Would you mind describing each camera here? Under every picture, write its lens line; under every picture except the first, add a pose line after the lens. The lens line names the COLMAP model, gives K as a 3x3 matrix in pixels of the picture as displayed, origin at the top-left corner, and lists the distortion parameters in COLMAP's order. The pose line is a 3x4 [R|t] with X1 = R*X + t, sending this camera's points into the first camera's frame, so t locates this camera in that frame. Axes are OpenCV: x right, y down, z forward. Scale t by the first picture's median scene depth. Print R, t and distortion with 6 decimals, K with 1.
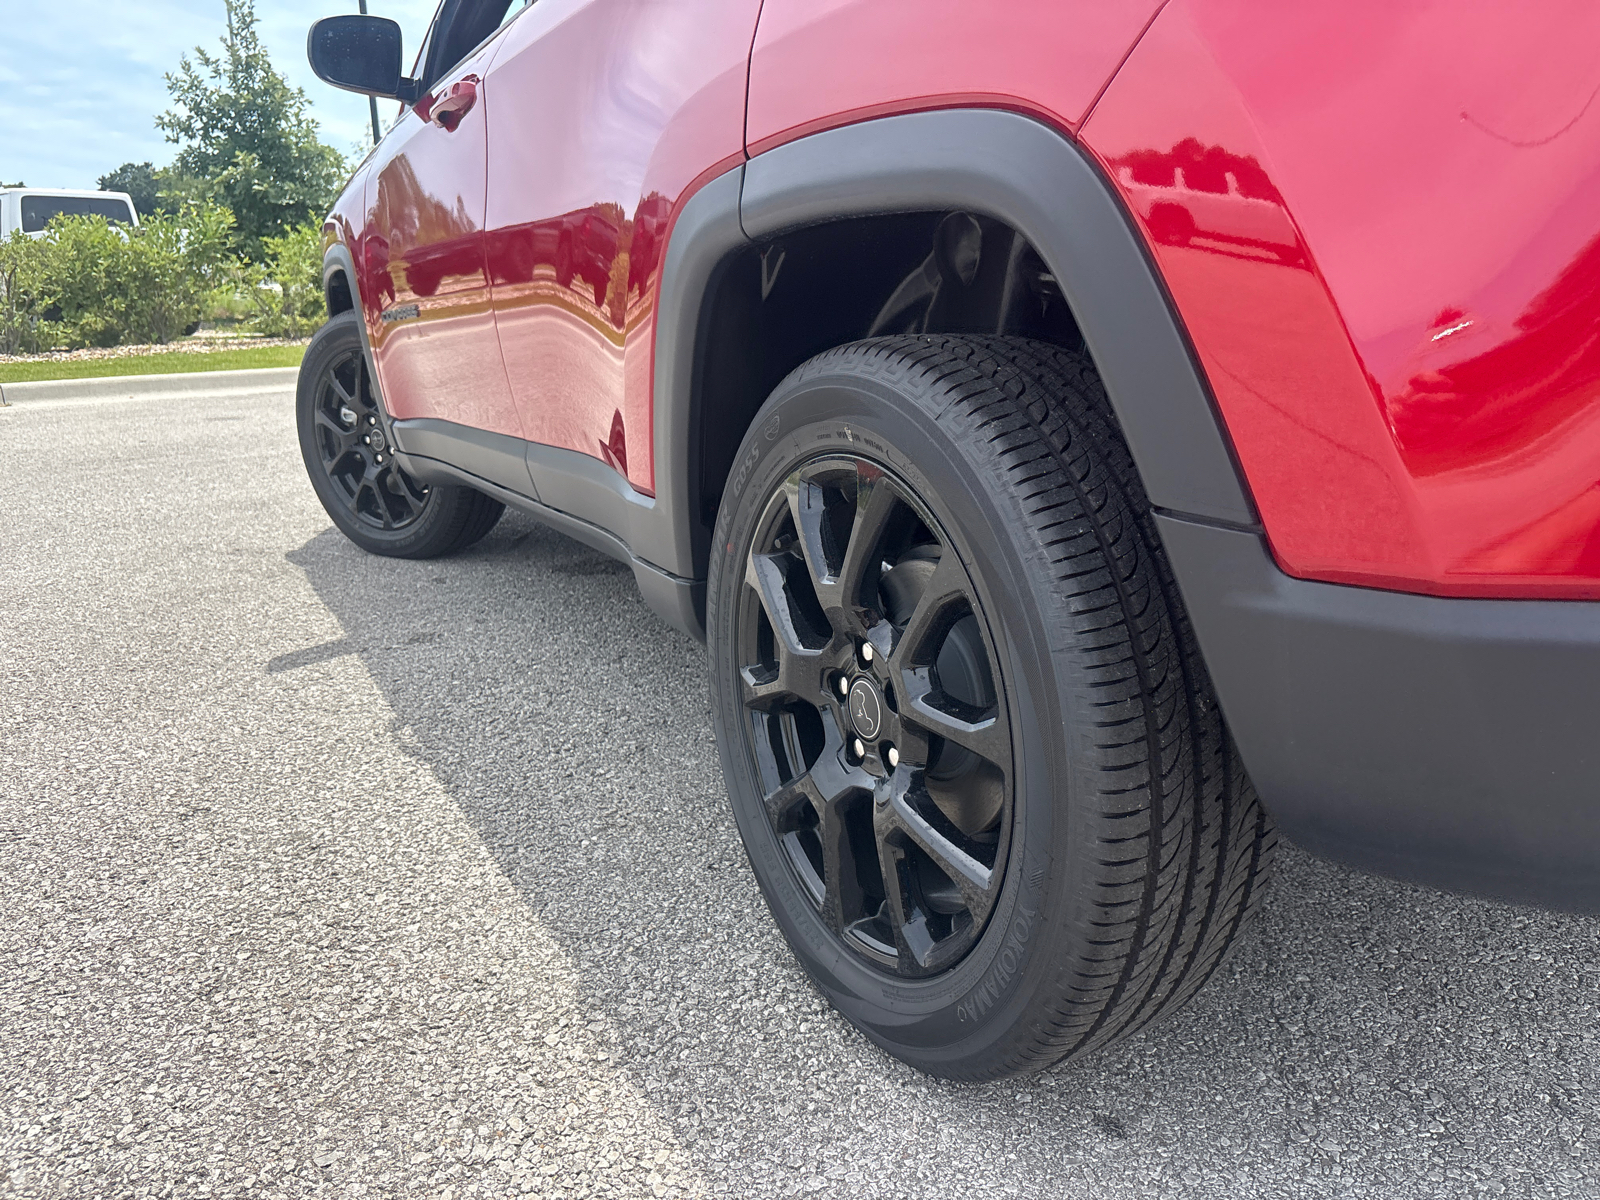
lens RADIAL K [[1216.7, 0, 816.0], [0, 1216.7, 600.7], [0, 0, 1]] dist [0.000541, 0.005660]
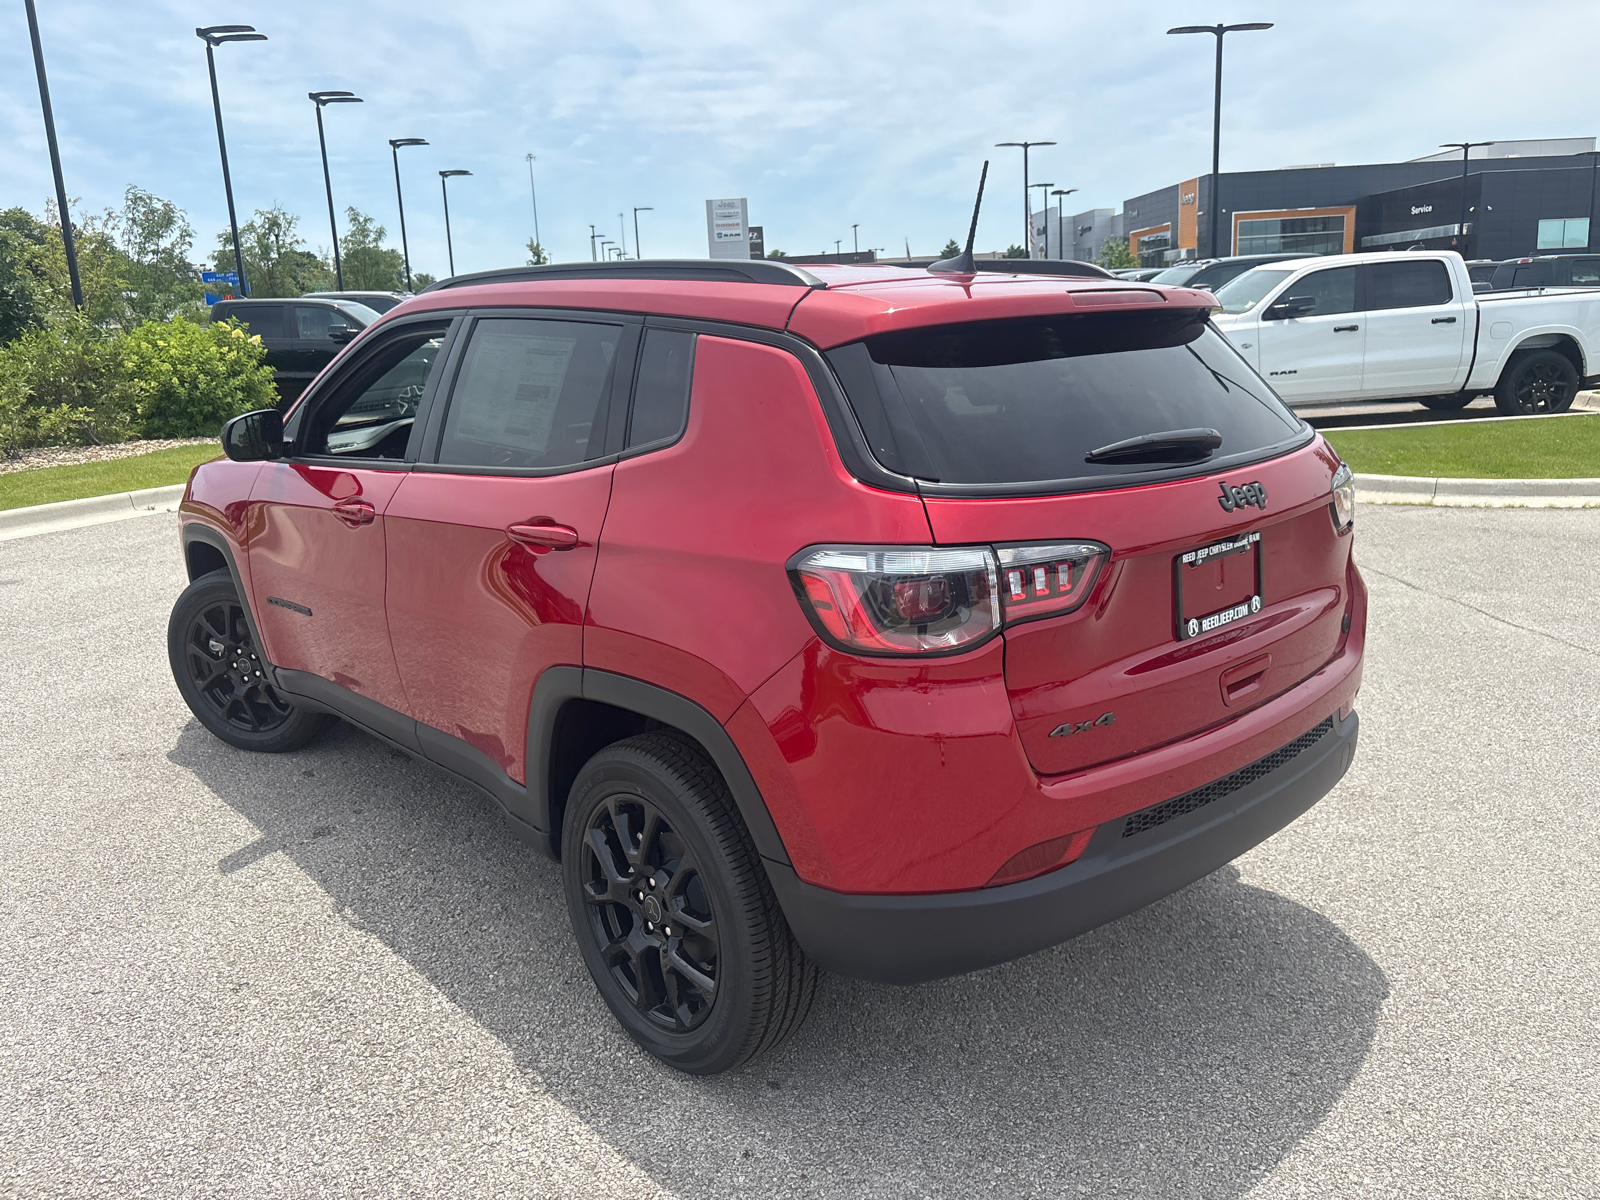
lens RADIAL K [[1223.4, 0, 801.6], [0, 1223.4, 591.3], [0, 0, 1]] dist [0.018908, 0.003369]
pose [[0.975990, -0.063114, 0.208470, -0.111744], [0.067689, 0.997596, -0.014877, -0.395169], [-0.207030, 0.028631, 0.977916, -1.120648]]
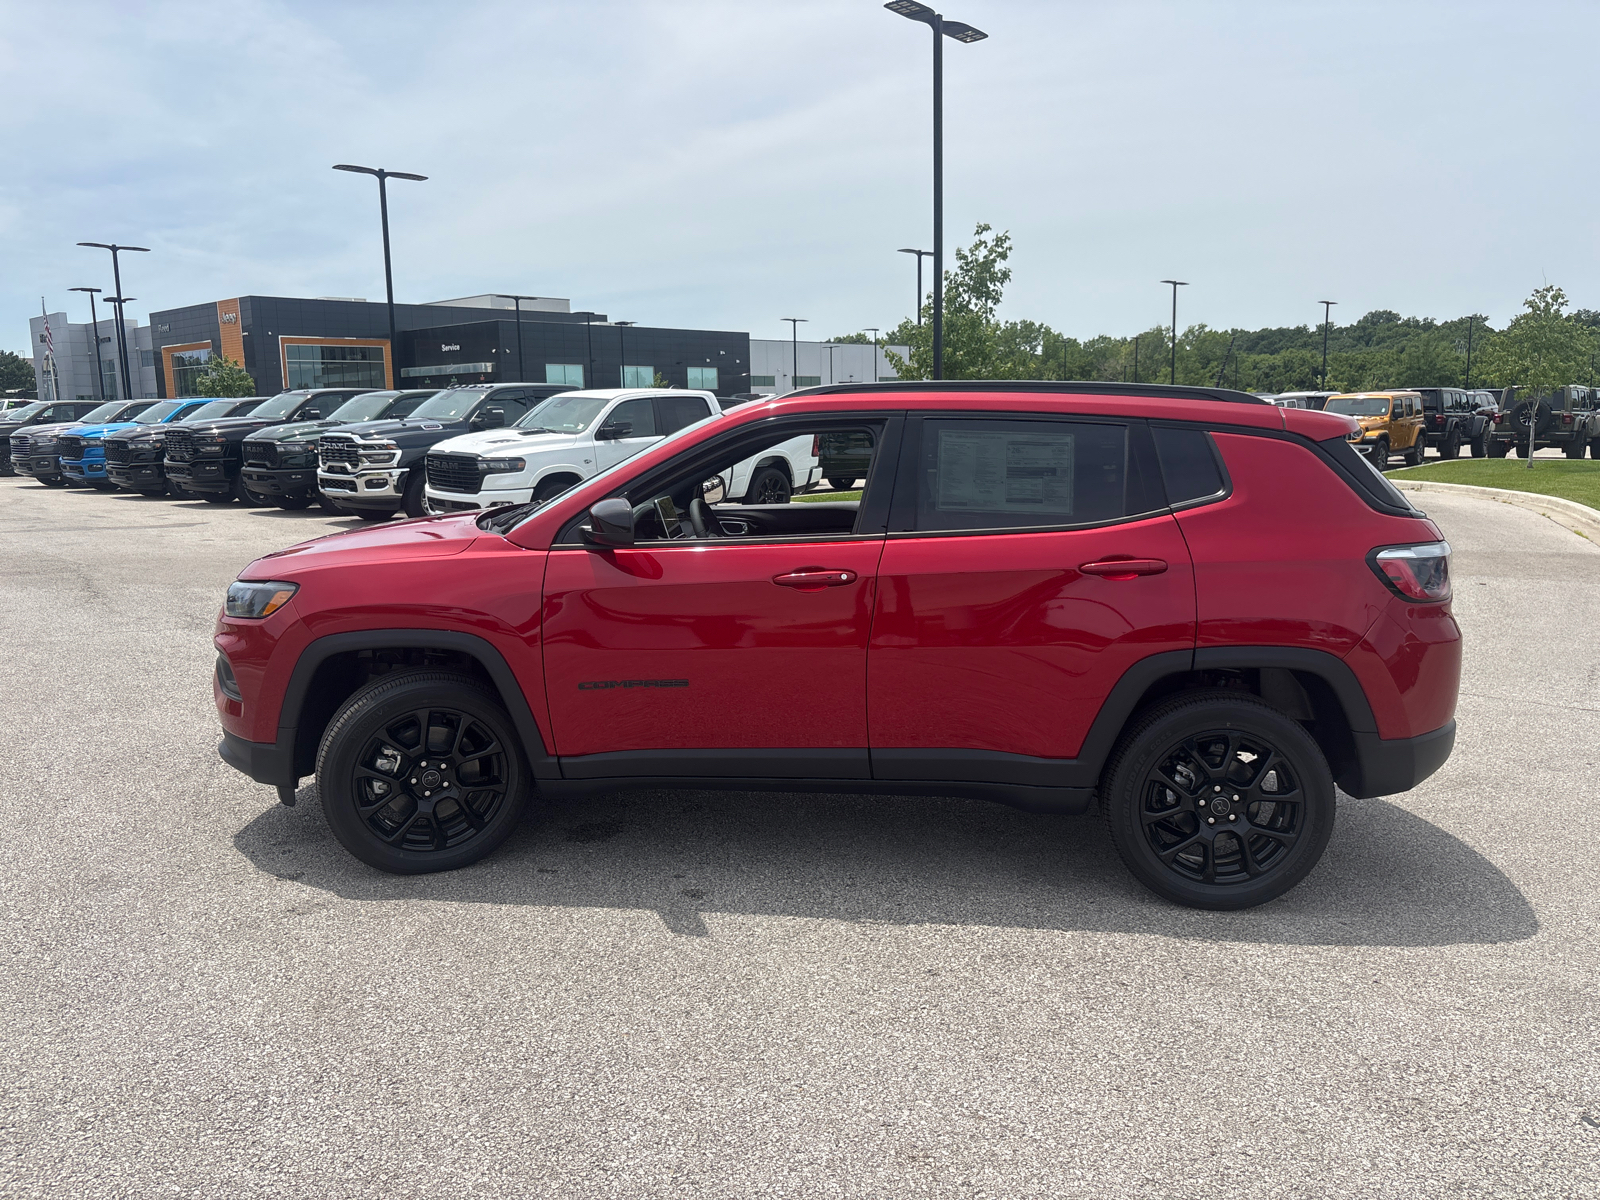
lens RADIAL K [[1223.4, 0, 801.6], [0, 1223.4, 591.3], [0, 0, 1]] dist [0.018908, 0.003369]
pose [[0.558044, -0.100736, 0.823674, -3.038960], [0.190308, 0.981684, -0.008874, -0.619008], [-0.807694, 0.161704, 0.566994, -0.058903]]
